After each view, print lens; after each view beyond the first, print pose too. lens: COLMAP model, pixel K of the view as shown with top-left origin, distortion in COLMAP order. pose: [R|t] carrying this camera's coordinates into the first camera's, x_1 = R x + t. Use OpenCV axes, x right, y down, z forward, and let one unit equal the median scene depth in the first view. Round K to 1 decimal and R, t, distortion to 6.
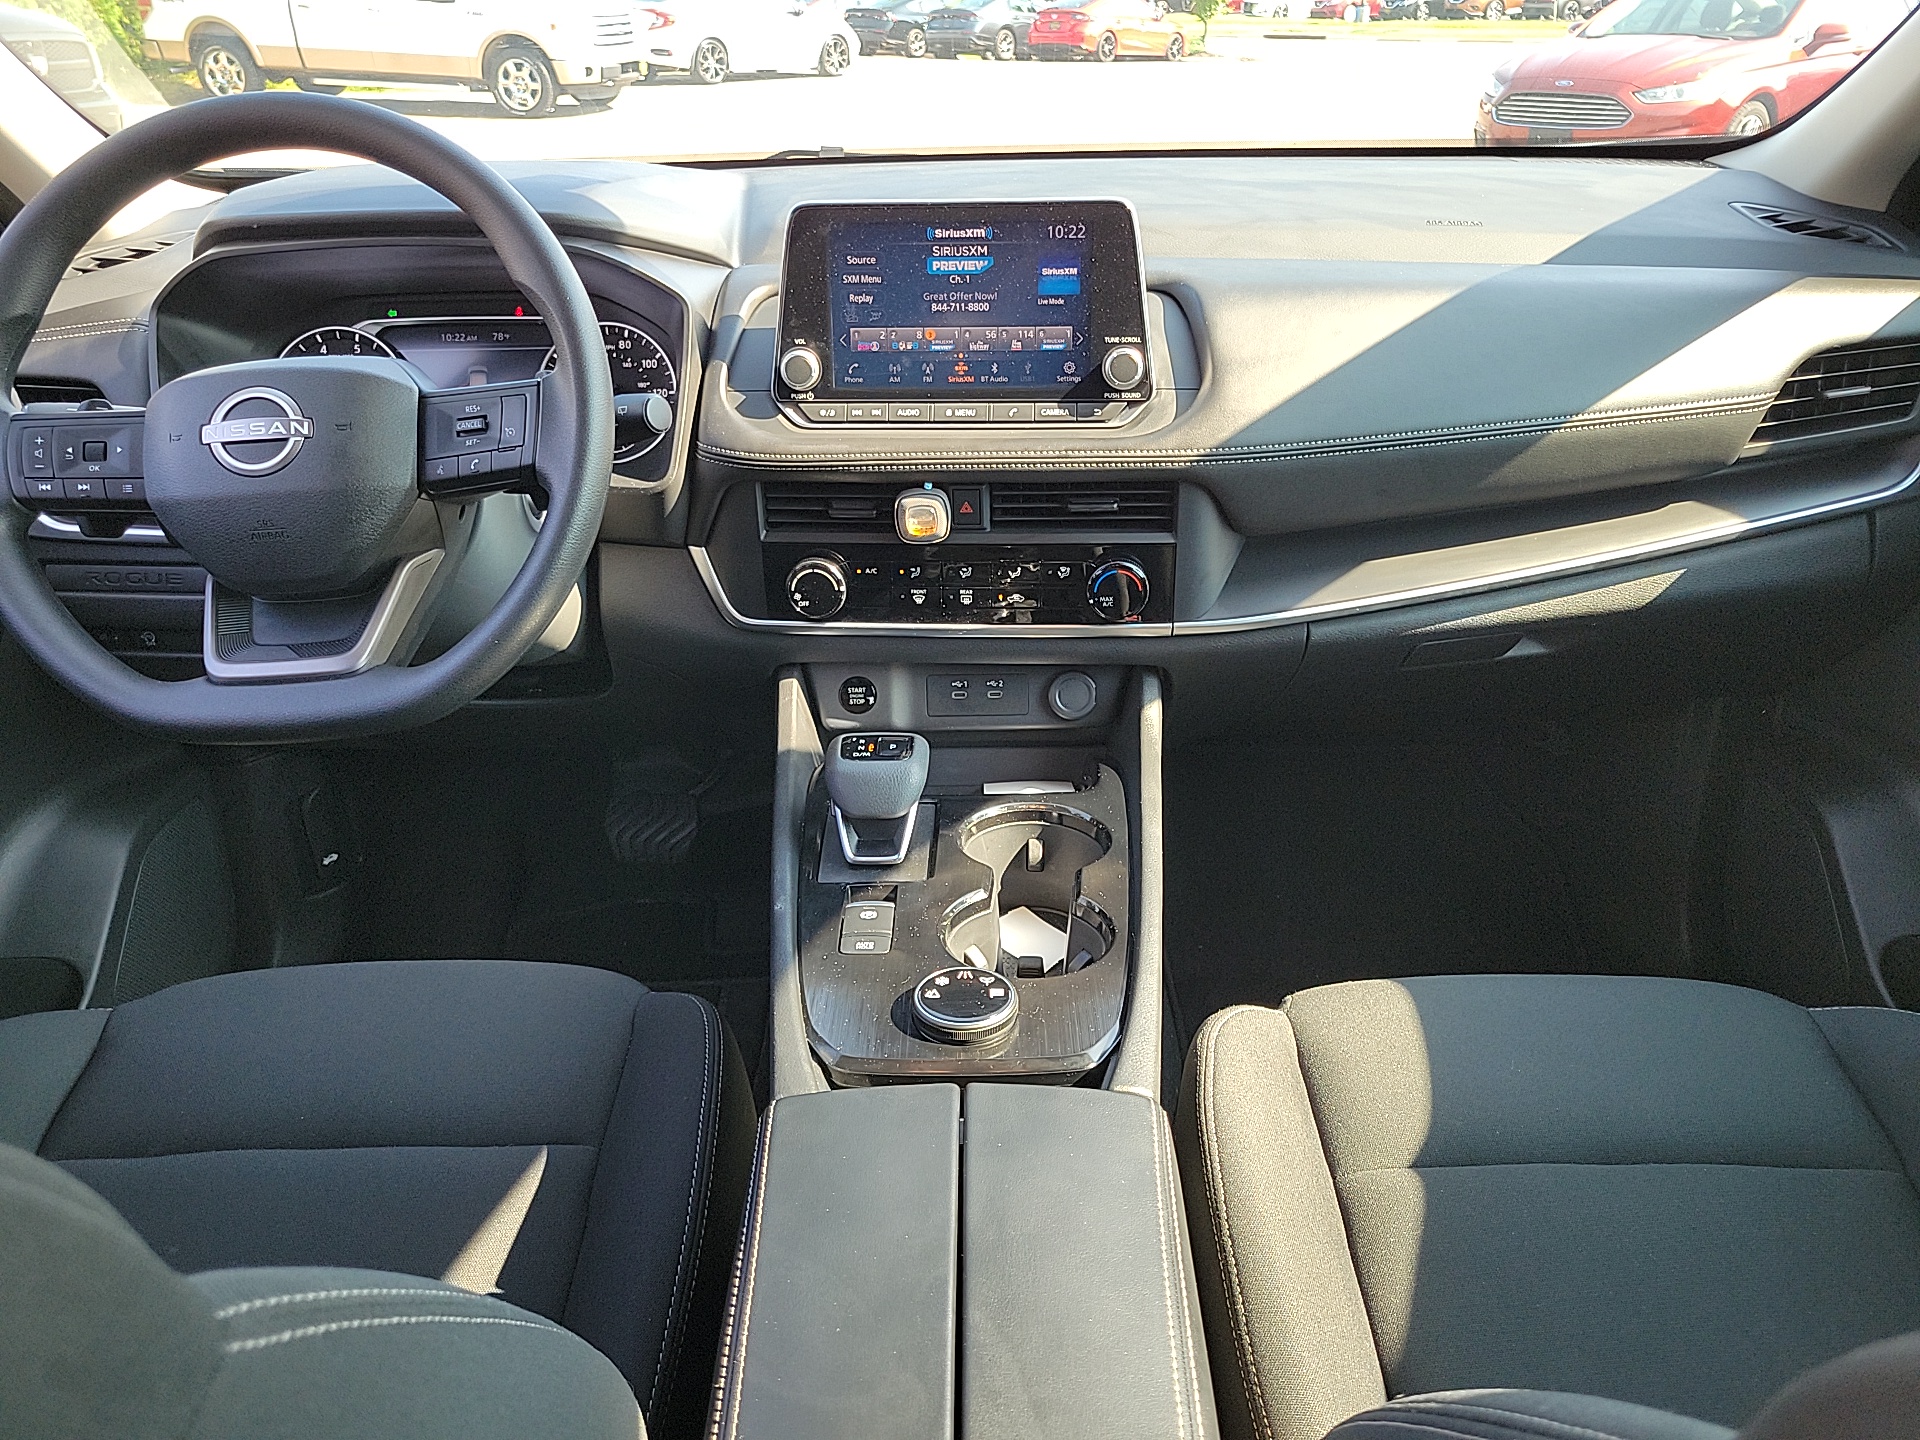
lens RADIAL K [[1427.9, 0, 939.2], [0, 1427.9, 717.3], [0, 0, 1]] dist [0.044751, -0.031591]
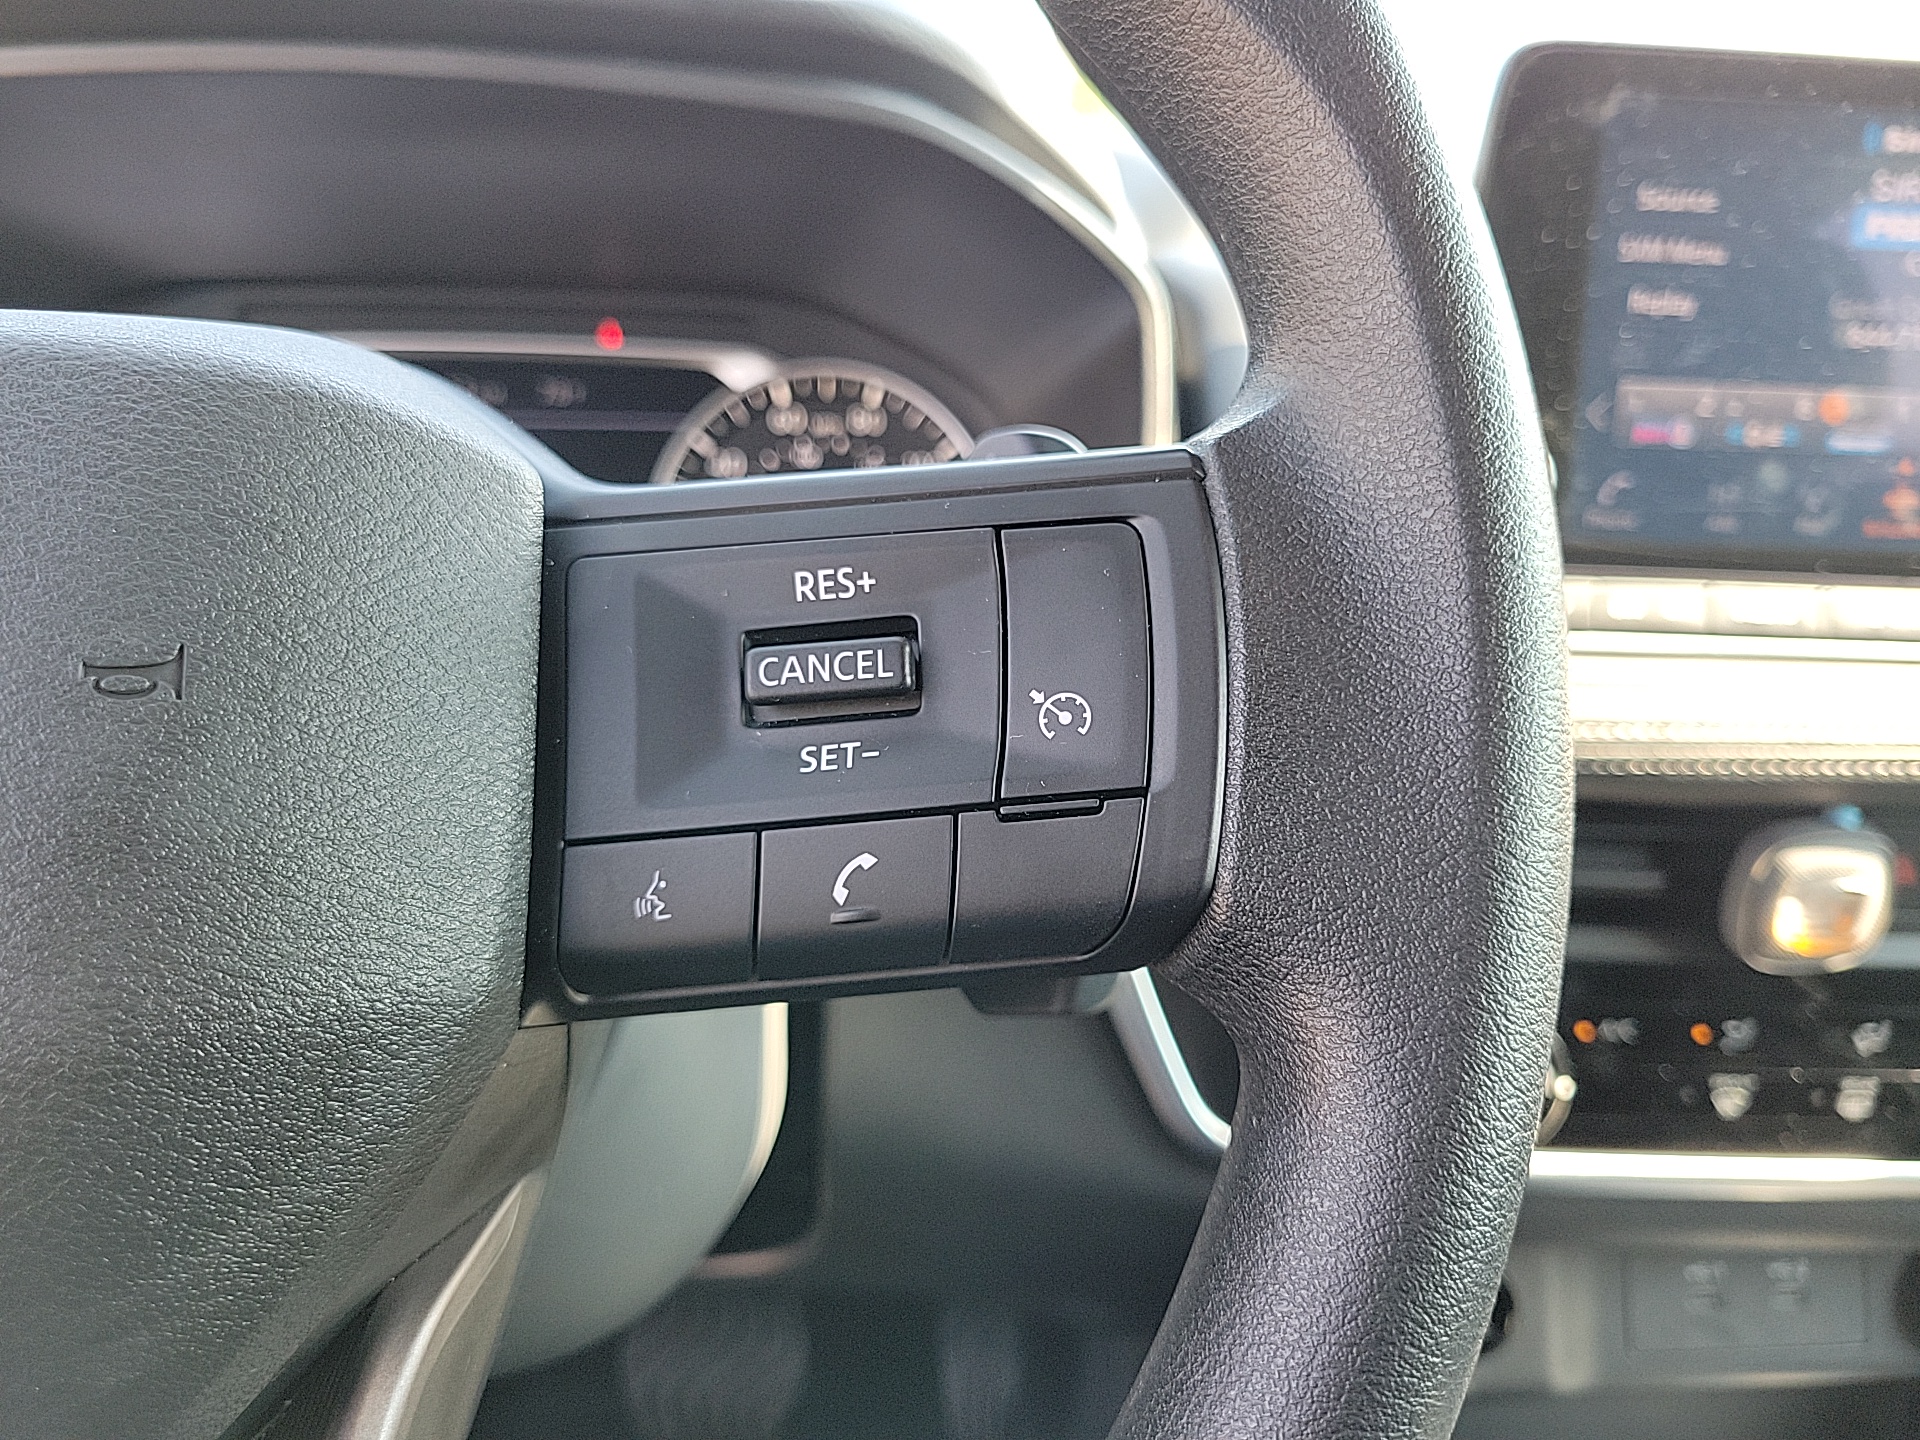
lens RADIAL K [[1504.1, 0, 957.4], [0, 1504.1, 695.3], [0, 0, 1]] dist [-0.002490, -0.003292]
pose [[0.994380, 0.023388, 0.103259, -0.267670], [-0.010042, 0.991733, -0.127926, -0.141672], [-0.105397, 0.126170, 0.986394, 0.649837]]
